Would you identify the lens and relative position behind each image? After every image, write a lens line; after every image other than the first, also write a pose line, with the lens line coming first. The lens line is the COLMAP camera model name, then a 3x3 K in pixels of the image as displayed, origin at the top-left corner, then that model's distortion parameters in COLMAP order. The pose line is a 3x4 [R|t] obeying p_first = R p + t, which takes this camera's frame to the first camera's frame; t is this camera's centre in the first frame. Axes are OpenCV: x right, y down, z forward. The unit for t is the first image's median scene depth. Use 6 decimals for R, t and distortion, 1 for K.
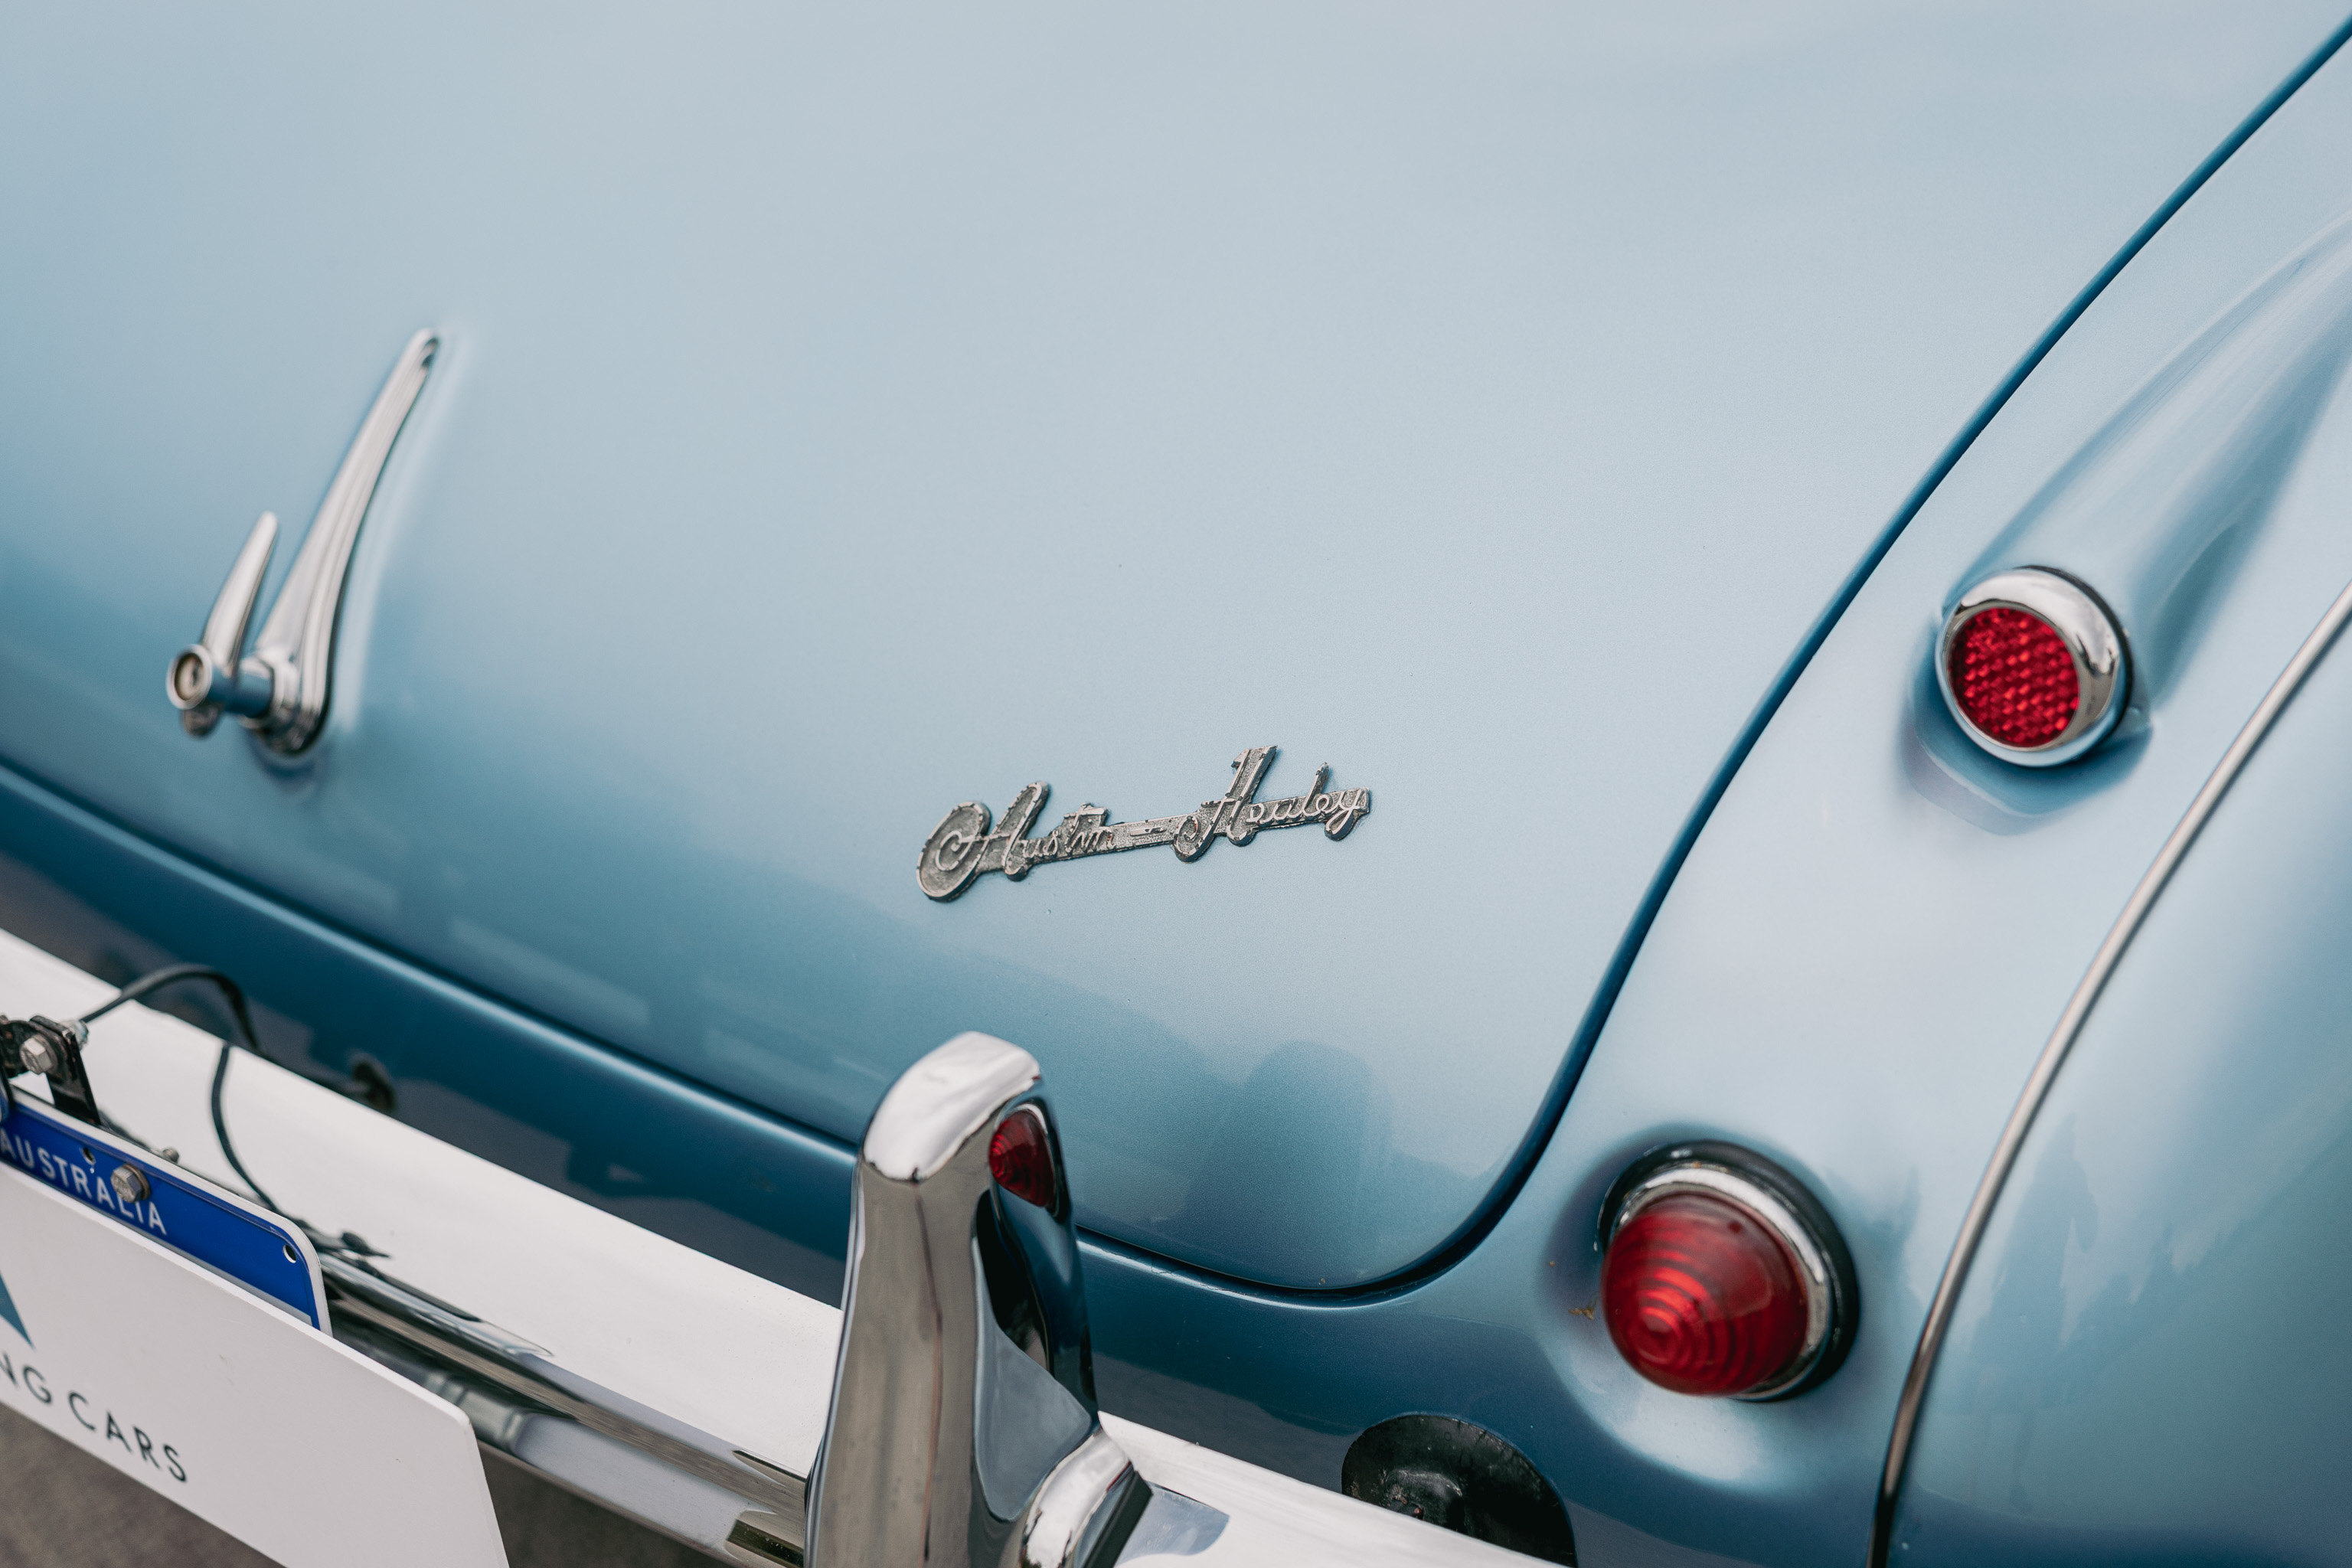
lens RADIAL K [[4301.1, 0, 1176.0], [0, 4301.1, 784.0], [0, 0, 1]] dist [0.008814, -0.204794]
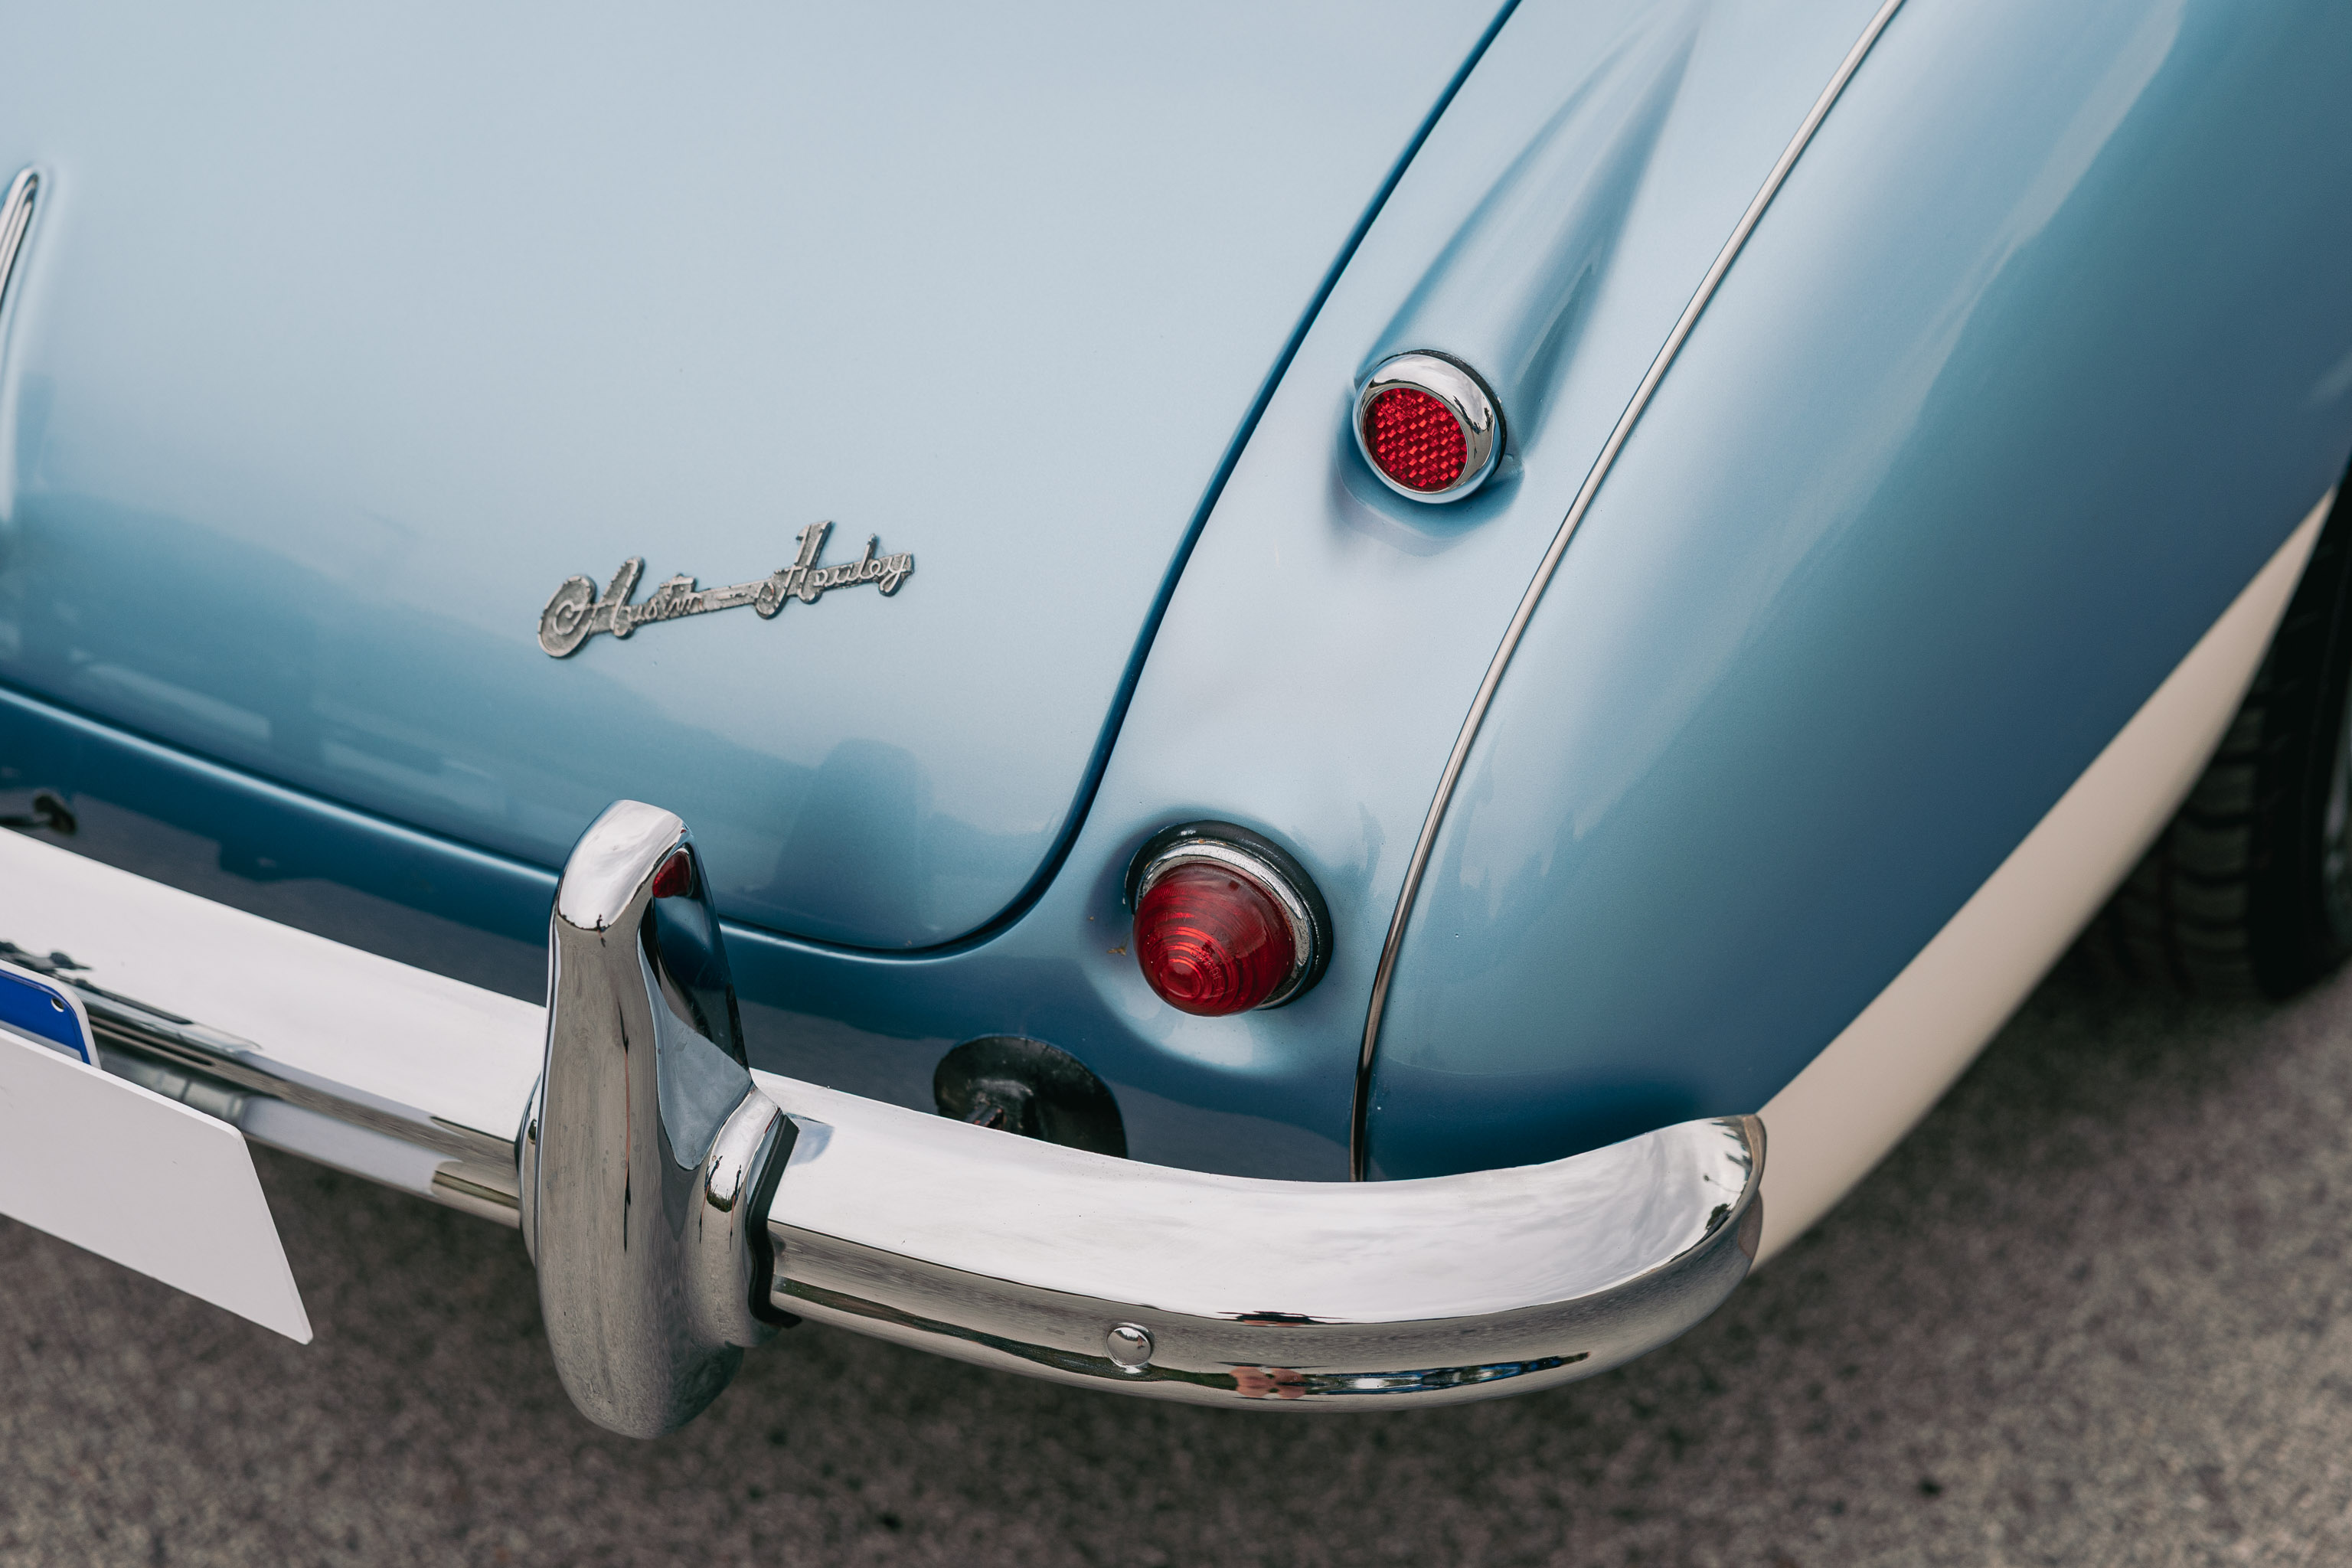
lens RADIAL K [[4471.4, 0, 1174.4], [0, 4471.4, 892.7], [0, 0, 1]] dist [0.001912, -0.168669]
pose [[0.986950, -0.104031, 0.122912, -0.047637], [0.082686, 0.982392, 0.167538, -0.109308], [-0.138177, -0.155188, 0.978174, -0.279213]]
